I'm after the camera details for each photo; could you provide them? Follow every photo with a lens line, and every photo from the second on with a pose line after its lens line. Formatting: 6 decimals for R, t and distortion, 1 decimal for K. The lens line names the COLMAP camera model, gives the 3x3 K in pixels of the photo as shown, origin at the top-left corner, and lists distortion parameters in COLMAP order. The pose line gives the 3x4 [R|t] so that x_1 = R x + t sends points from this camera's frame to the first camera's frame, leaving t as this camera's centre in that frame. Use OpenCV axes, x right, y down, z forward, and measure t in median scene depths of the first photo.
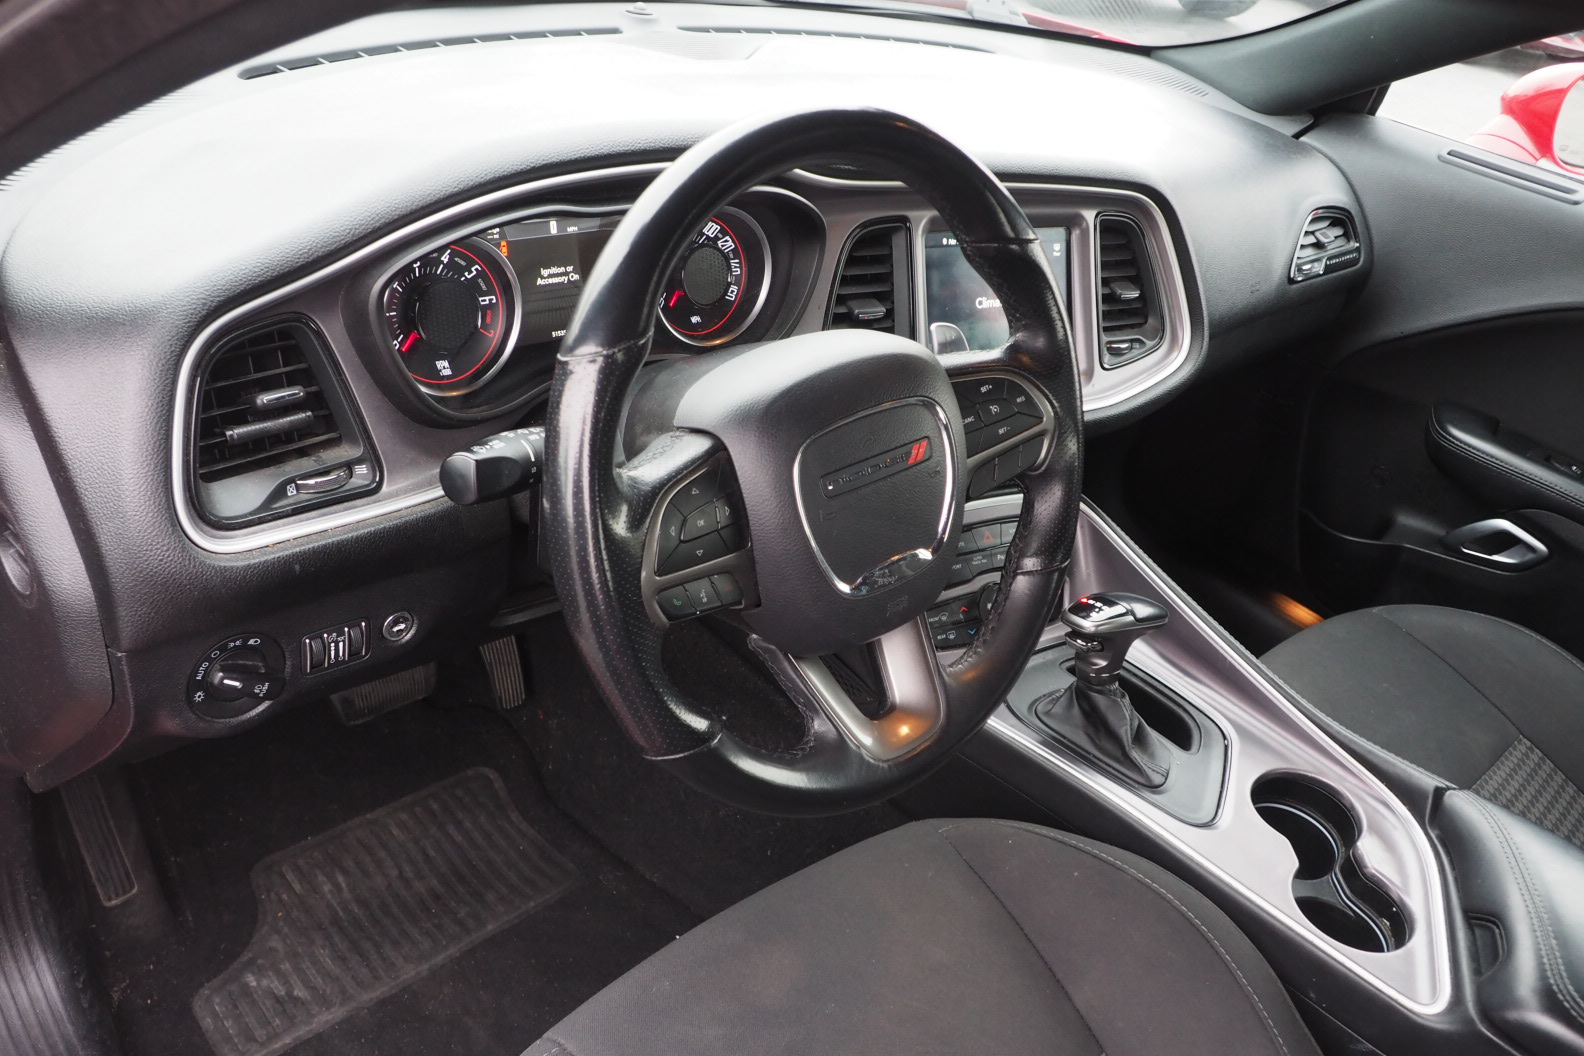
lens RADIAL K [[1370.0, 0, 765.7], [0, 1370.0, 523.6], [0, 0, 1]] dist [0.000923, -0.003102]
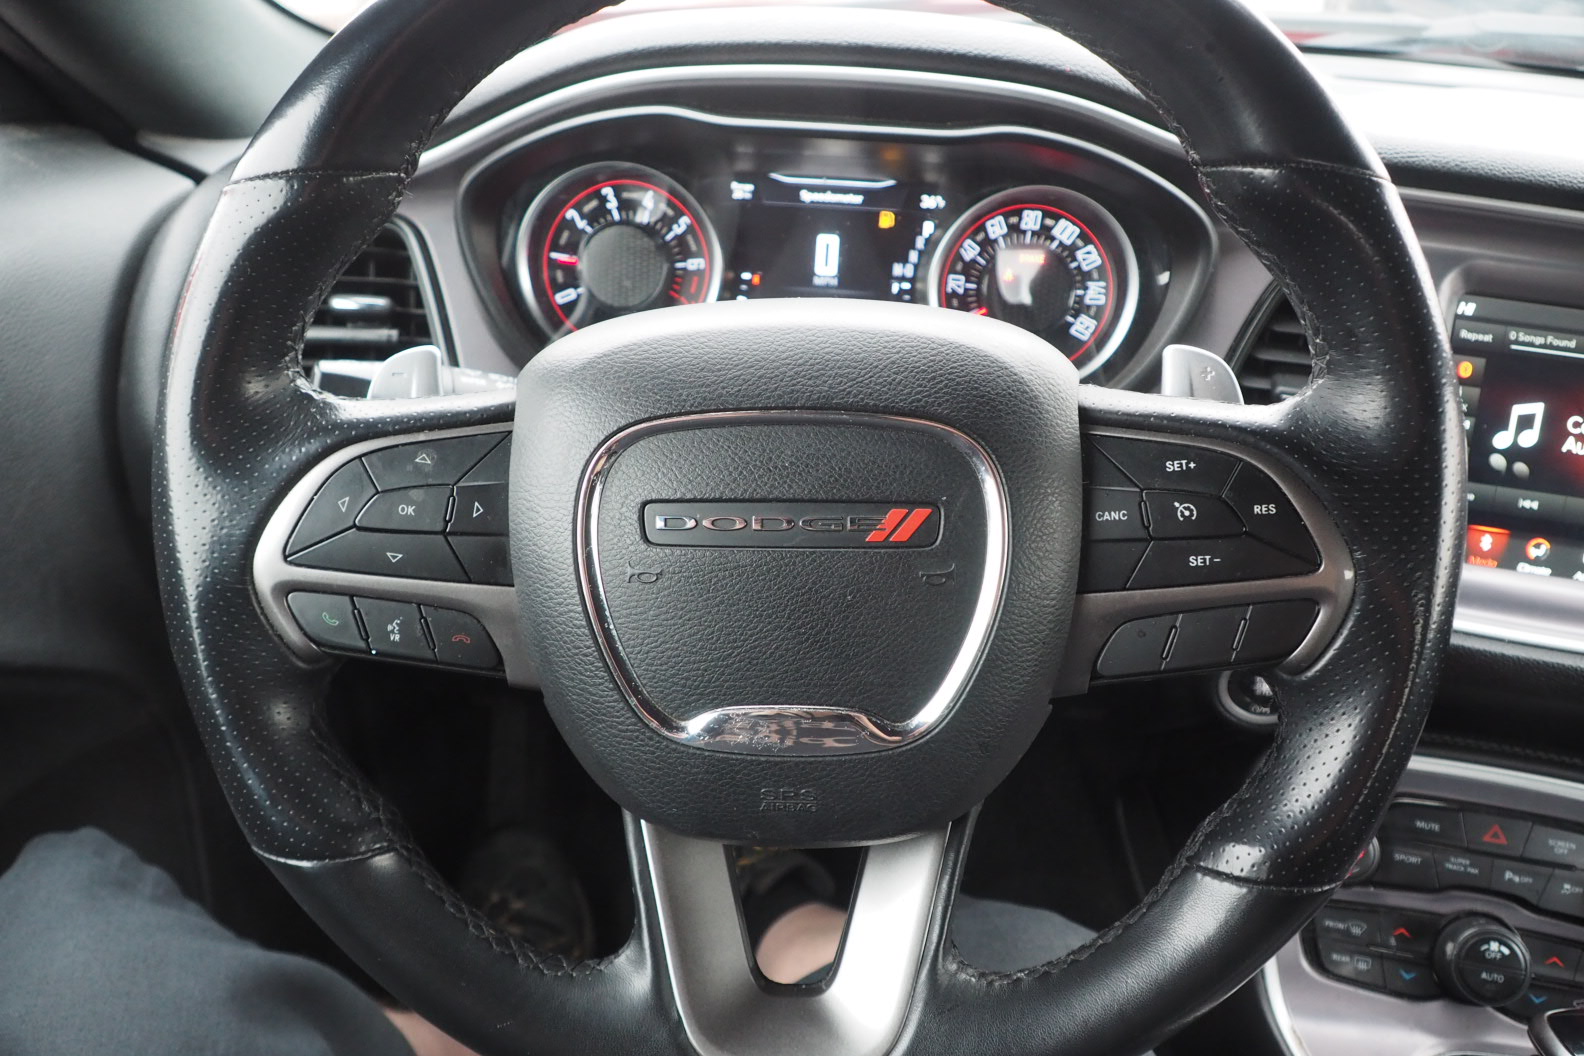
lens RADIAL K [[1114.3, 0, 792.0], [0, 1114.3, 528.0], [0, 0, 1]] dist [-0.061873, 0.000623]
pose [[0.695742, 0.224777, -0.682216, 0.268053], [-0.300705, 0.953687, 0.007554, -0.031449], [0.652319, 0.199890, 0.731112, 0.501198]]
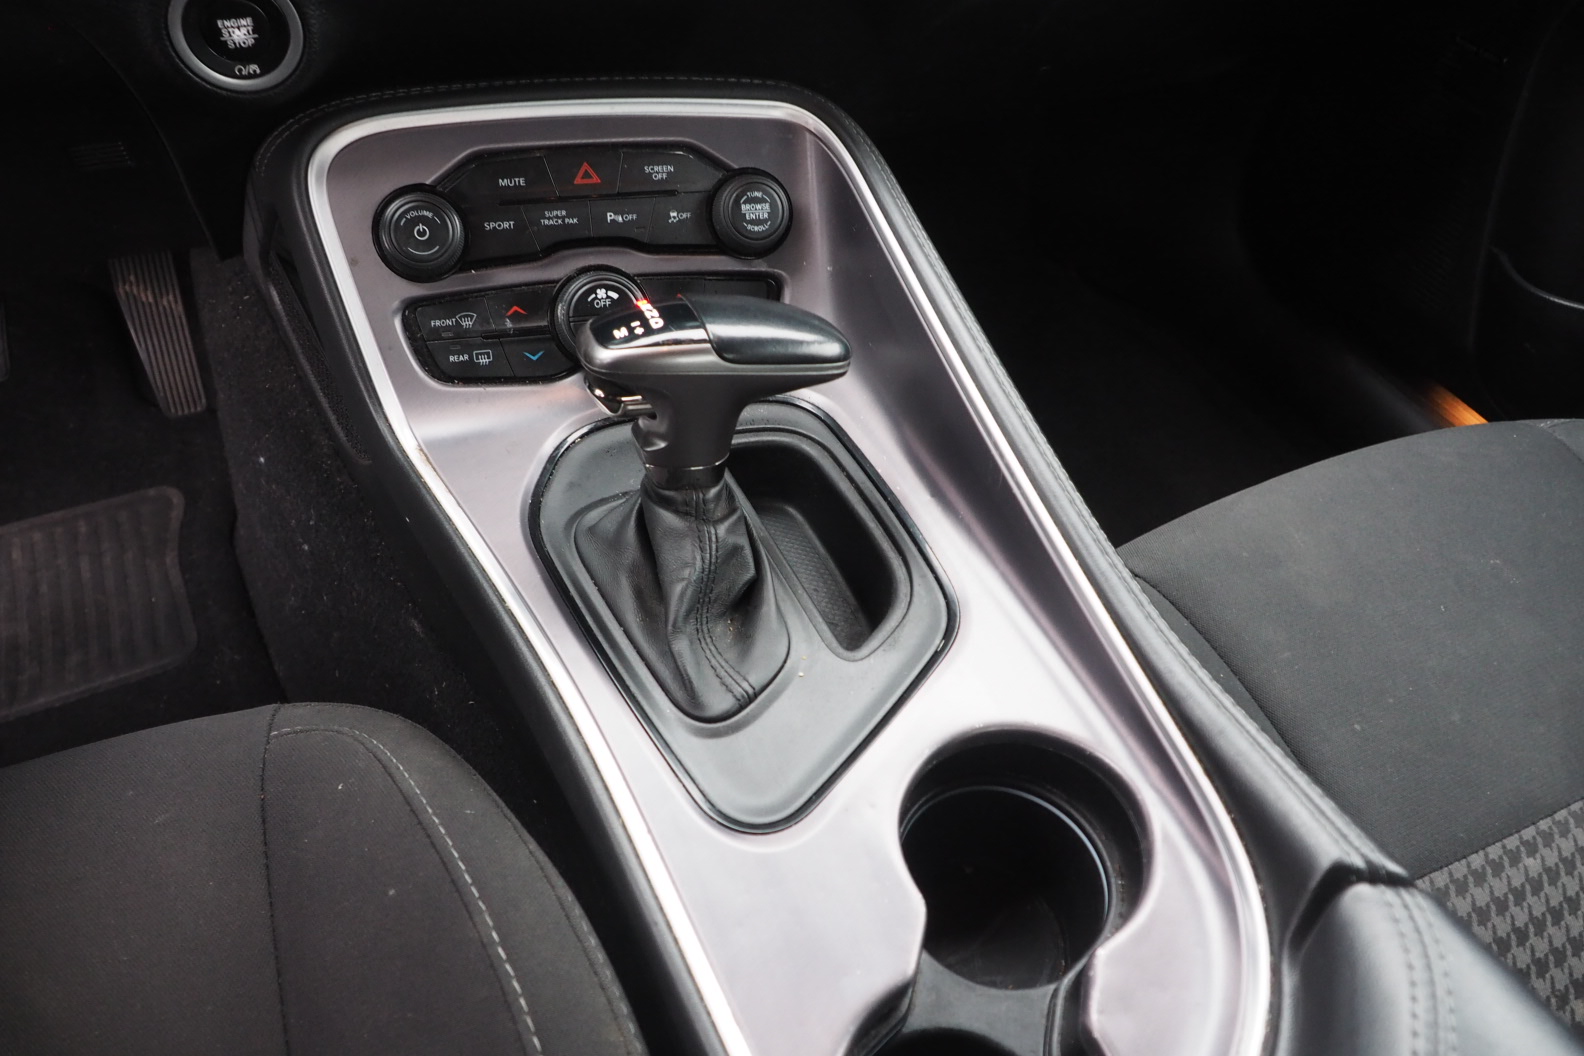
lens RADIAL K [[1187.9, 0, 792.0], [0, 1187.9, 528.0], [0, 0, 1]] dist [-0.030918, -0.002178]
pose [[0.948513, 0.143145, -0.282546, 0.425955], [-0.085163, 0.974458, 0.207794, 0.044978], [0.305074, -0.173033, 0.936477, 0.662069]]
